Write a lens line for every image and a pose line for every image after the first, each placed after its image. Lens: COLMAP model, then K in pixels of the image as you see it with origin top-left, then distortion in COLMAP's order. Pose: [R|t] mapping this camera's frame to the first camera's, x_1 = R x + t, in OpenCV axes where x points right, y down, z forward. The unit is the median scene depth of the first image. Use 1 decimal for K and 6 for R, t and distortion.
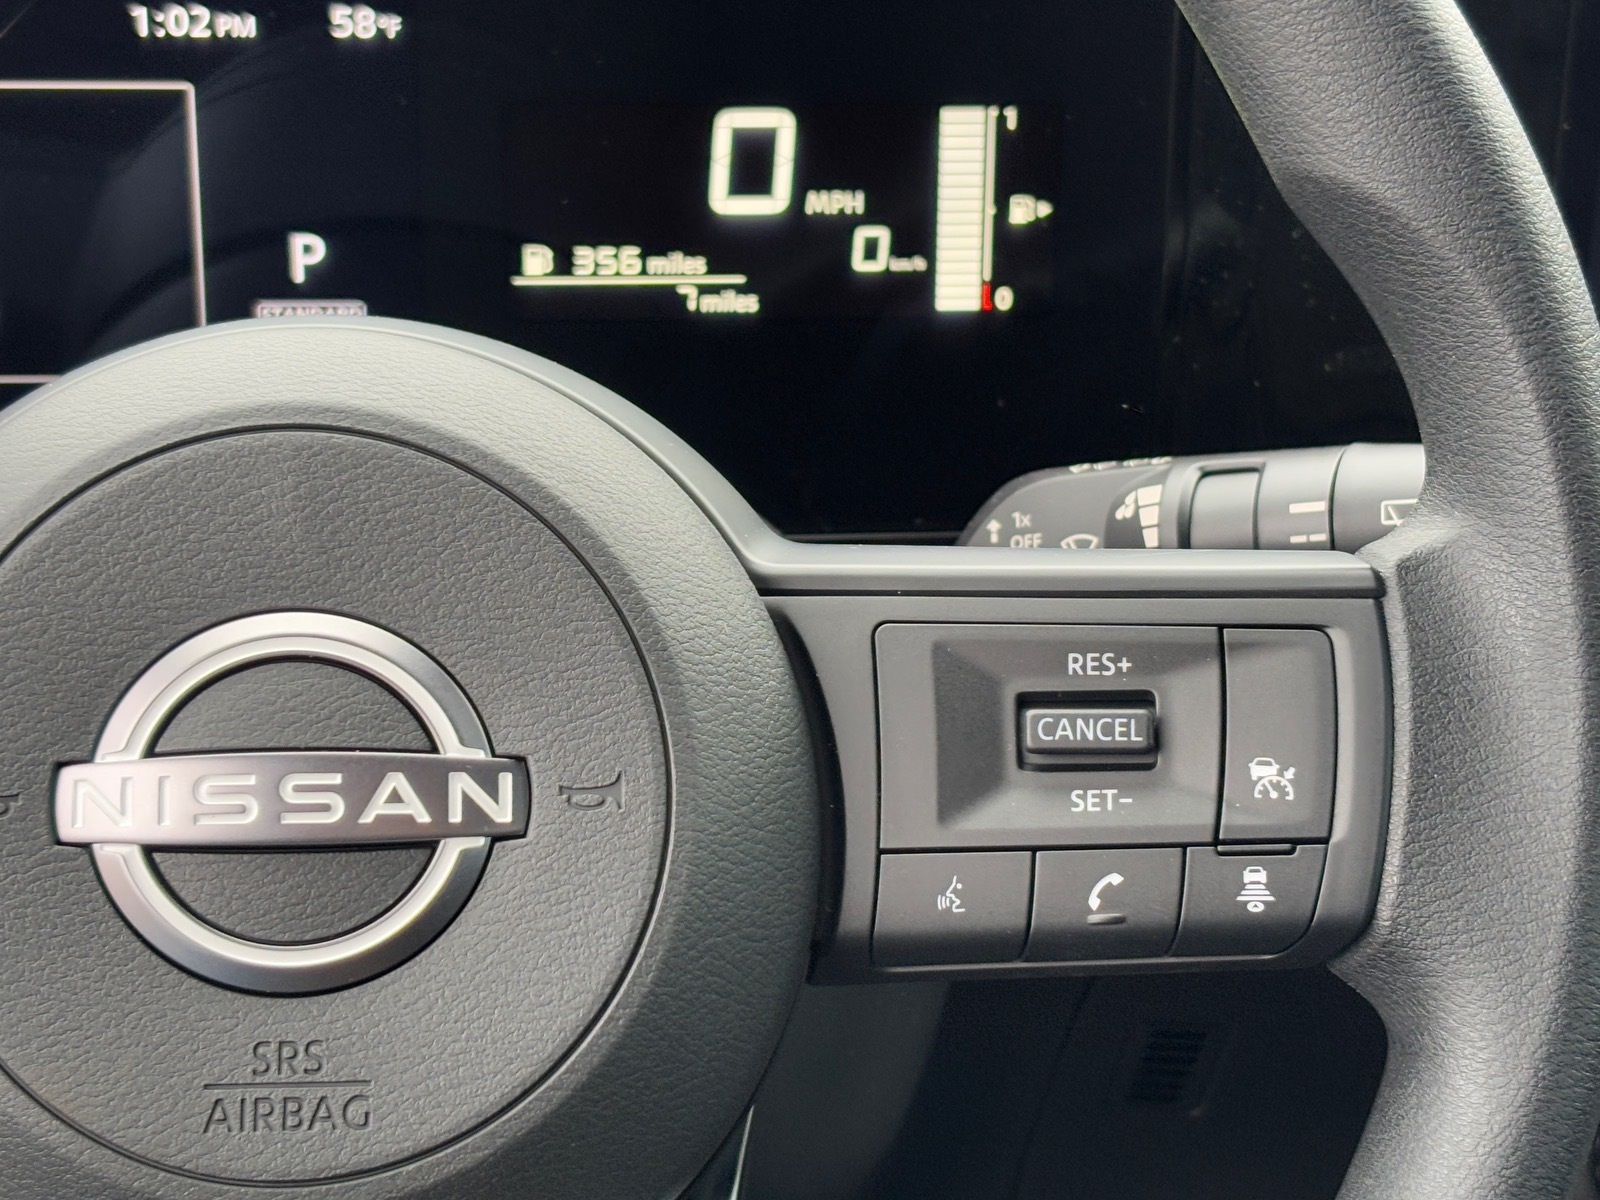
lens RADIAL K [[3085.2, 0, 840.9], [0, 3085.2, 590.6], [0, 0, 1]] dist [0.108002, 0.000000]
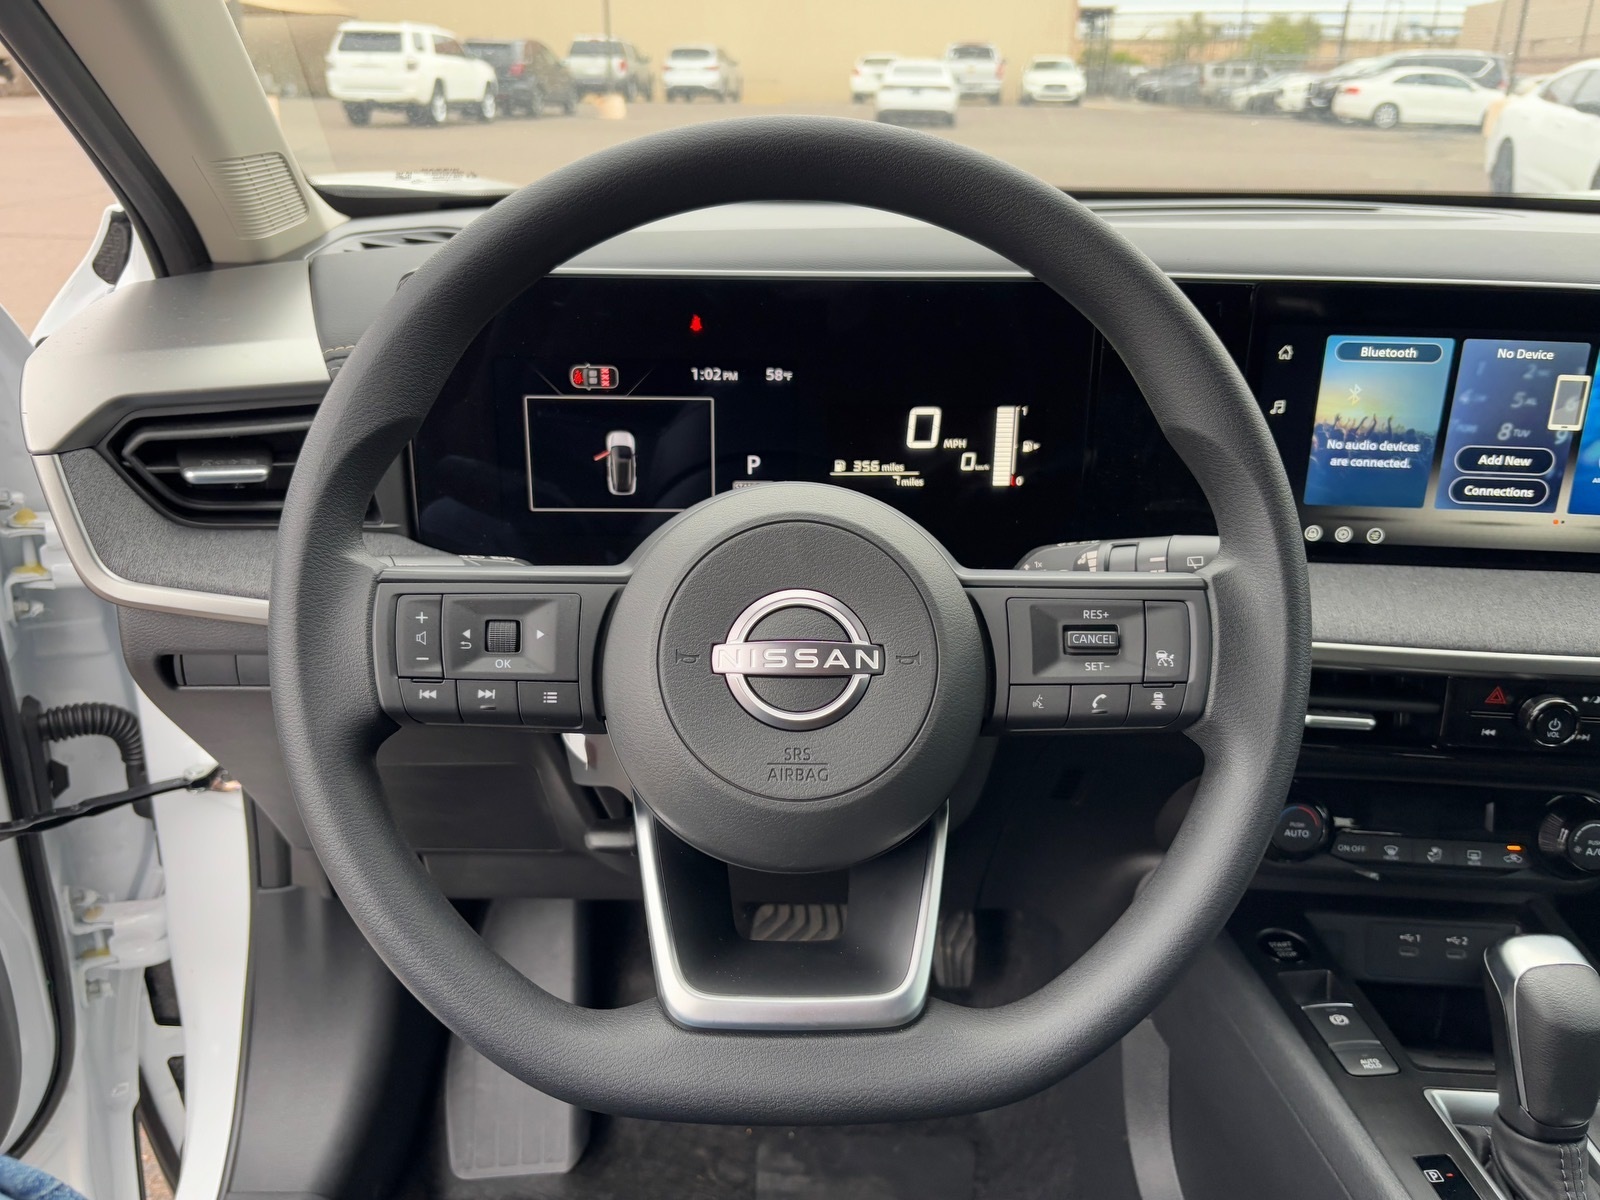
lens RADIAL K [[1244.1, 0, 783.0], [0, 1244.1, 610.5], [0, 0, 1]] dist [0.038674, -0.043470]
pose [[0.997685, 0.012217, -0.066906, -0.077147], [-0.012296, 0.999924, -0.000779, 0.017328], [0.066891, 0.001600, 0.997759, -0.050144]]
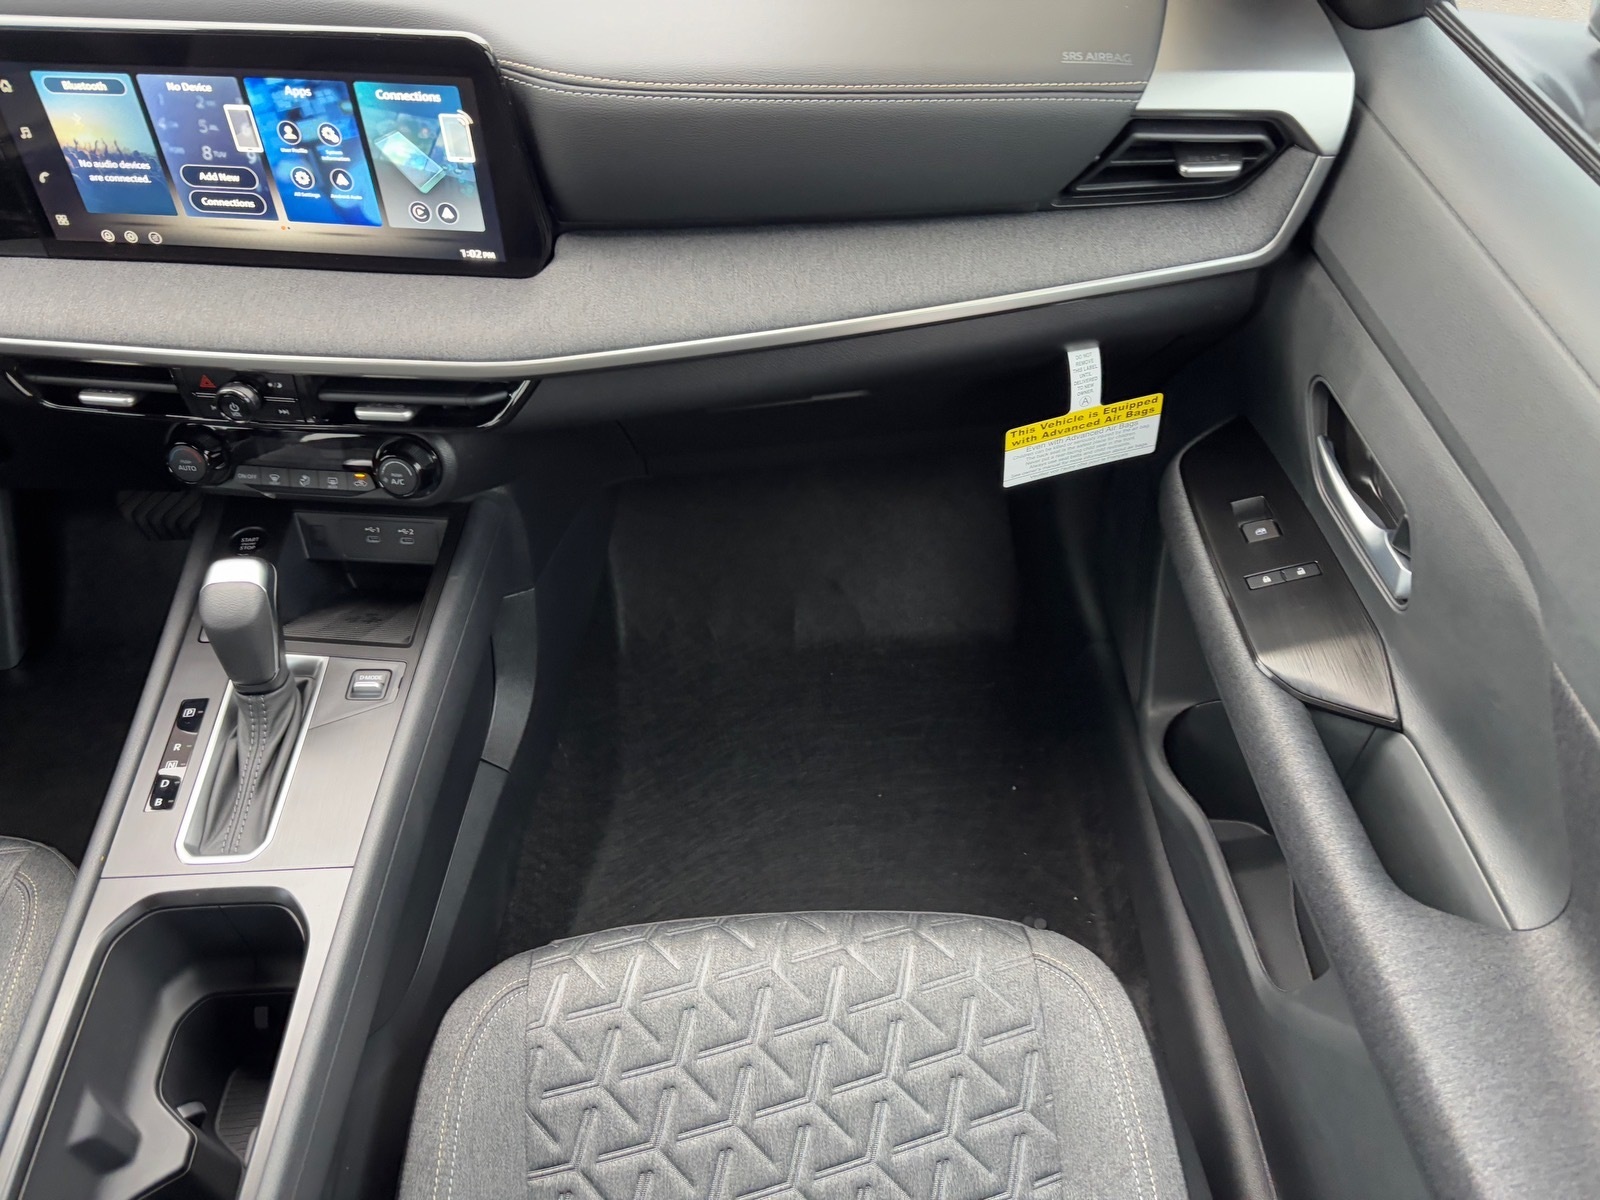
lens RADIAL K [[1244.1, 0, 795.5], [0, 1244.1, 617.5], [0, 0, 1]] dist [0.038674, -0.043470]
pose [[0.995228, 0.031356, -0.092404, 1.182001], [0.010521, 0.906962, 0.421080, -0.244477], [0.097011, -0.420043, 0.902304, -0.225722]]
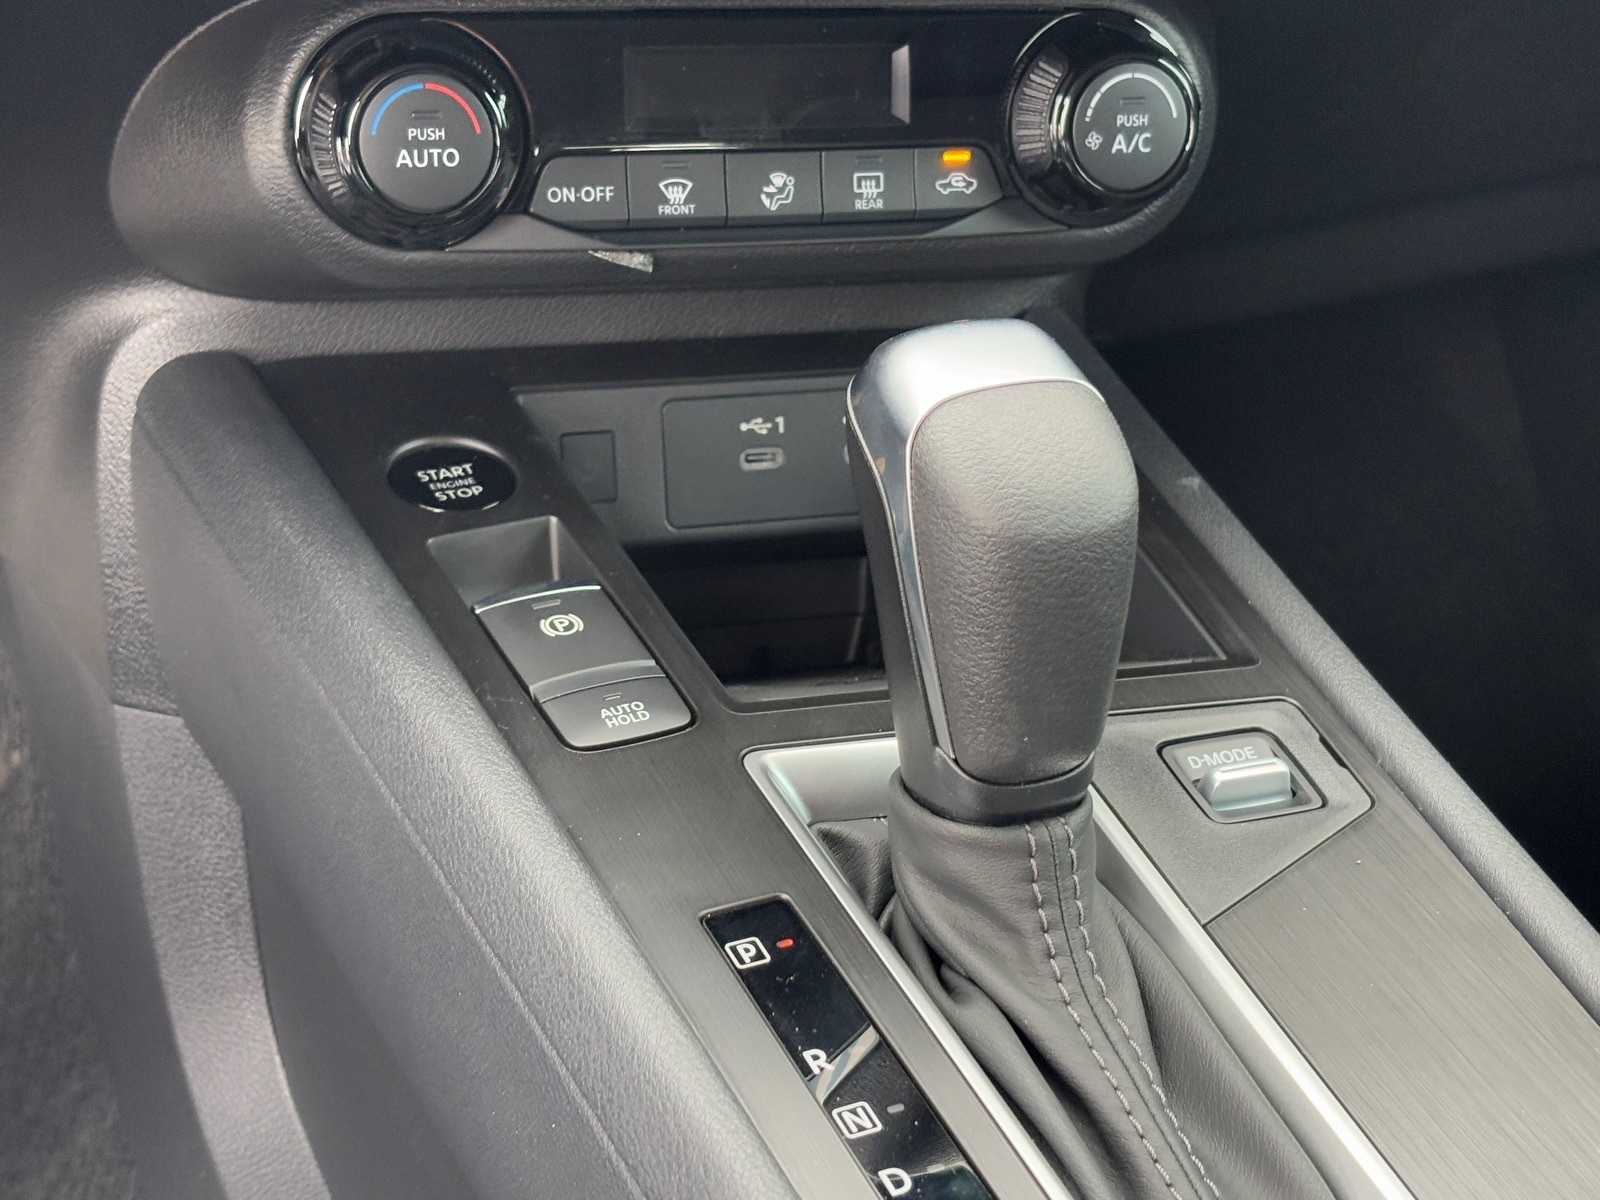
lens RADIAL K [[2578.6, 0, 747.9], [0, 2578.6, 611.4], [0, 0, 1]] dist [0.118456, 0.000000]
pose [[0.953639, -0.106702, 0.281403, 0.157577], [0.040641, 0.972132, 0.230885, 0.165737], [-0.298197, -0.208745, 0.931399, 0.242183]]
